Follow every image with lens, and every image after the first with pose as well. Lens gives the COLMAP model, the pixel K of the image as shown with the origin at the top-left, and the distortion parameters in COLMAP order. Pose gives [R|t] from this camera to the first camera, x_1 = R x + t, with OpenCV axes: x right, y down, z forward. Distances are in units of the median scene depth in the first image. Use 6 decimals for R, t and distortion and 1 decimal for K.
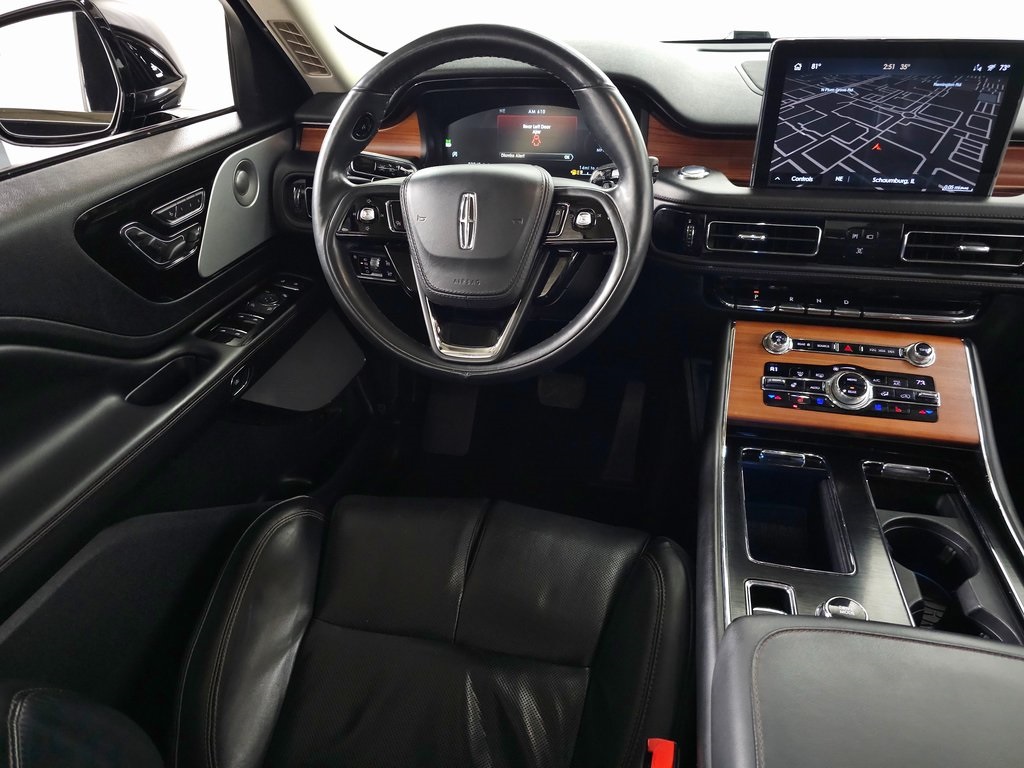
lens RADIAL K [[690.9, 0, 520.9], [0, 690.9, 386.2], [0, 0, 1]] dist [0.031002, -0.034064]
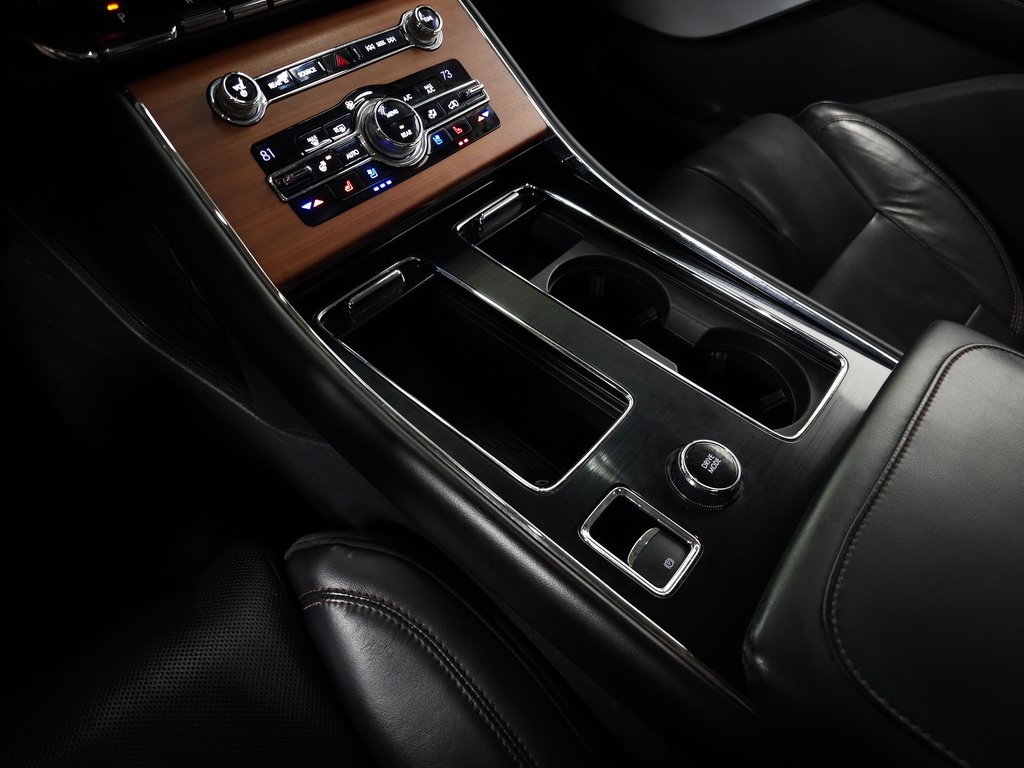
lens RADIAL K [[690.9, 0, 502.8], [0, 690.9, 382.4], [0, 0, 1]] dist [0.031002, -0.034064]
pose [[0.449312, -0.644360, 0.618805, 0.019504], [0.351665, 0.764306, 0.540526, -0.115182], [-0.821249, -0.025253, 0.570010, 0.583886]]
